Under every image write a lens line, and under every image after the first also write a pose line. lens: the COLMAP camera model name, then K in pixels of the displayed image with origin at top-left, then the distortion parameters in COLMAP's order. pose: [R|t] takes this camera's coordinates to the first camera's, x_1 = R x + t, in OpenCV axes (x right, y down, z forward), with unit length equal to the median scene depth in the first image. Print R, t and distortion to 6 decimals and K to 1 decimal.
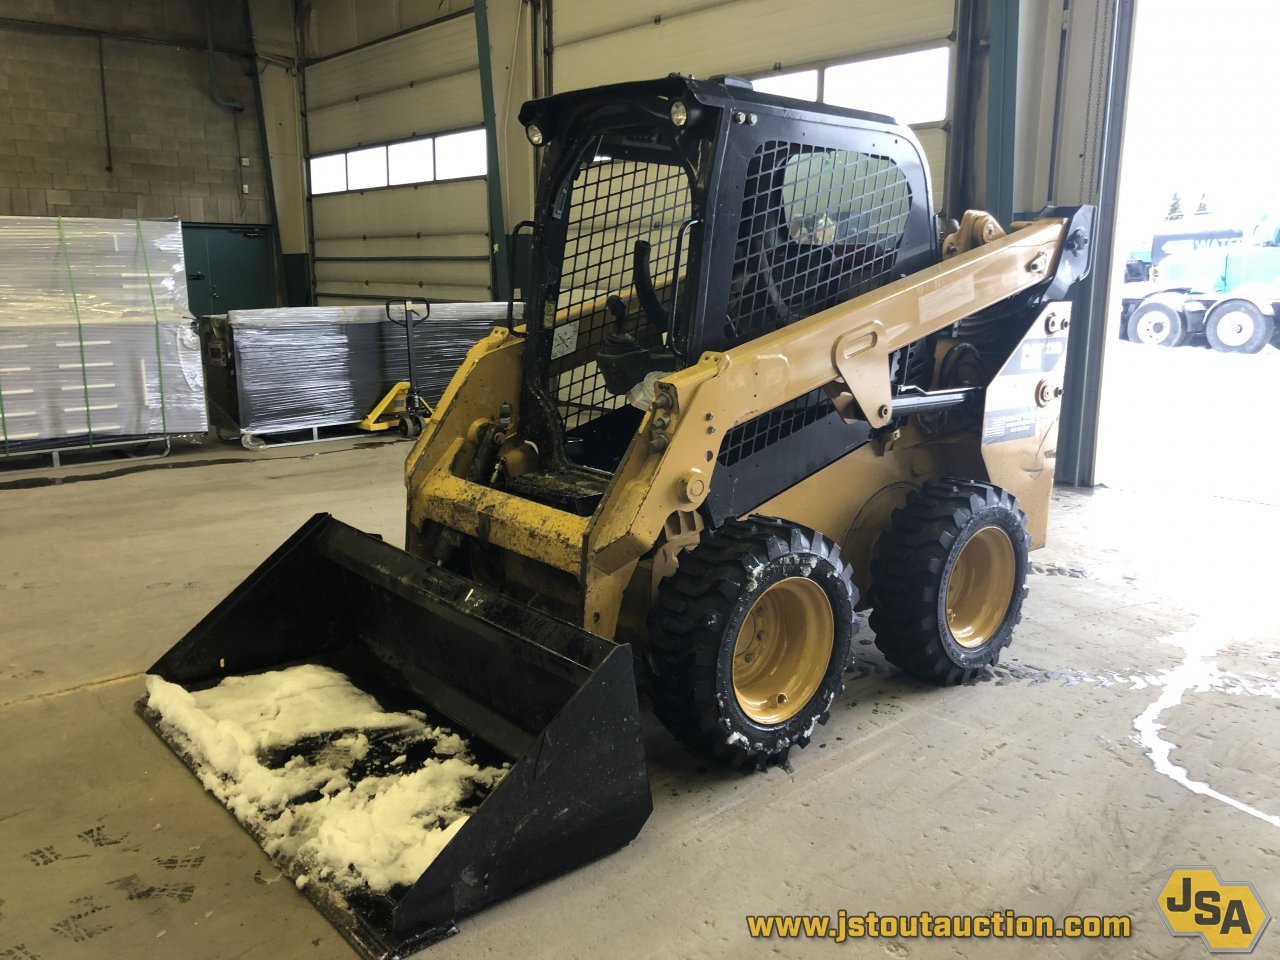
lens RADIAL K [[1032.0, 0, 646.4], [0, 1032.0, 489.6], [0, 0, 1]] dist [0.039726, -0.036265]
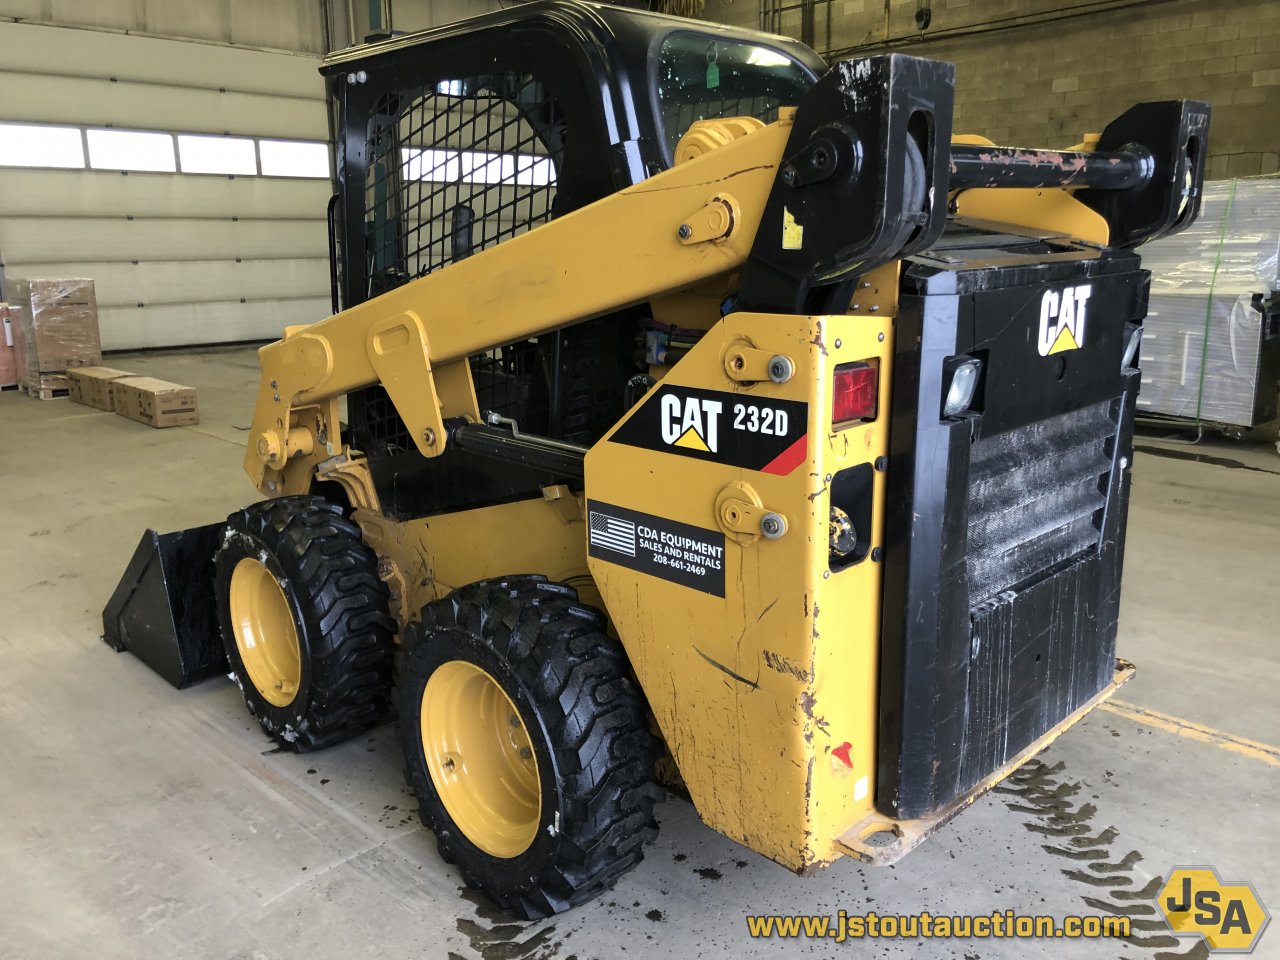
lens RADIAL K [[1032.0, 0, 638.8], [0, 1032.0, 479.4], [0, 0, 1]] dist [0.039726, -0.036265]
pose [[0.068417, 0.219250, -0.973267, 0.923887], [-0.195829, 0.959526, 0.202388, -0.215571], [0.978248, 0.176747, 0.108583, 1.030615]]
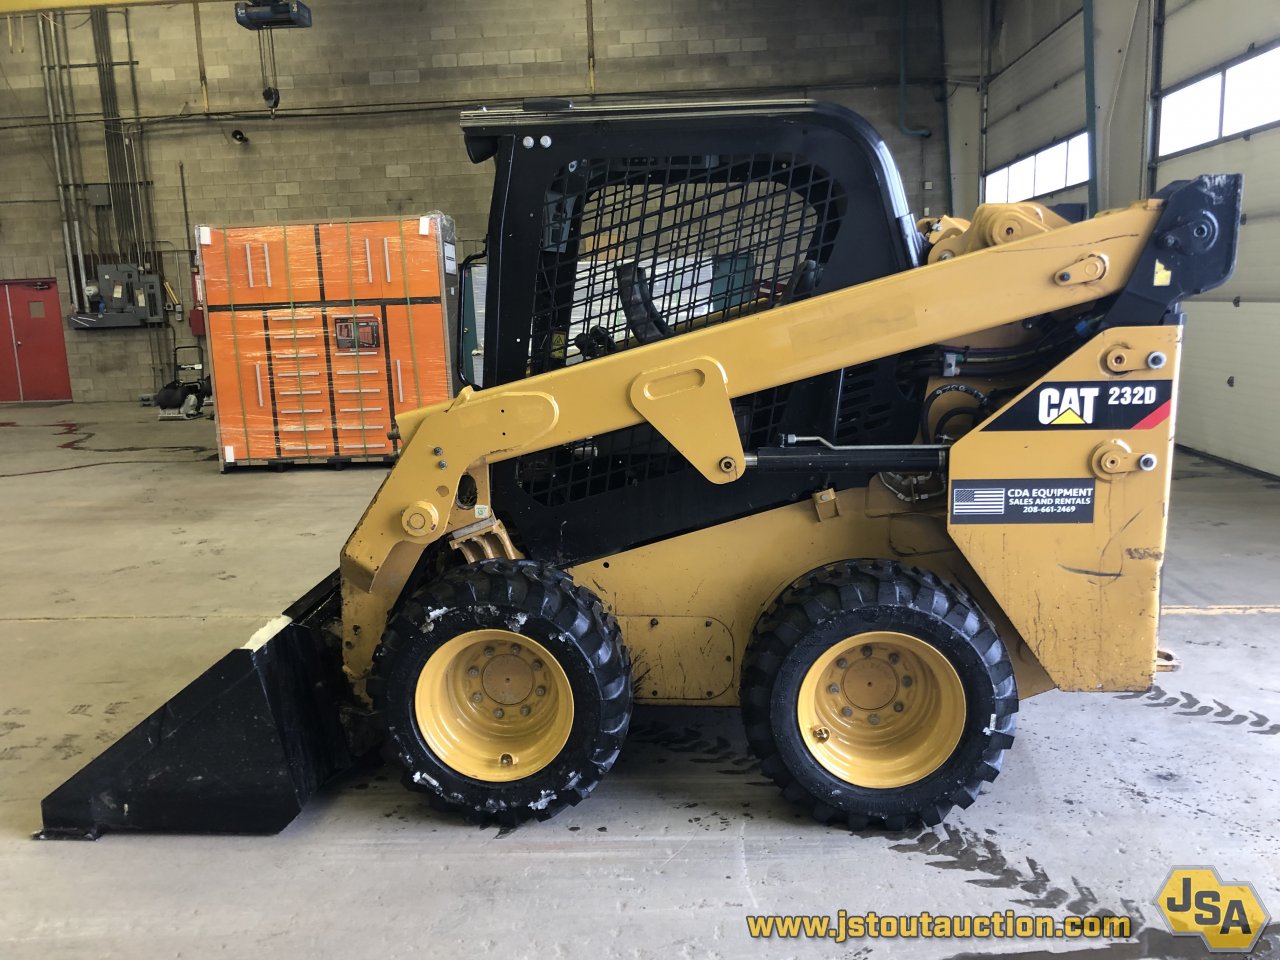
lens RADIAL K [[1032.0, 0, 629.7], [0, 1032.0, 493.3], [0, 0, 1]] dist [0.039726, -0.036265]
pose [[0.706612, 0.104336, -0.699867, 0.727366], [-0.111727, 0.993114, 0.035249, -0.070638], [0.698725, 0.053286, 0.713403, 0.343255]]
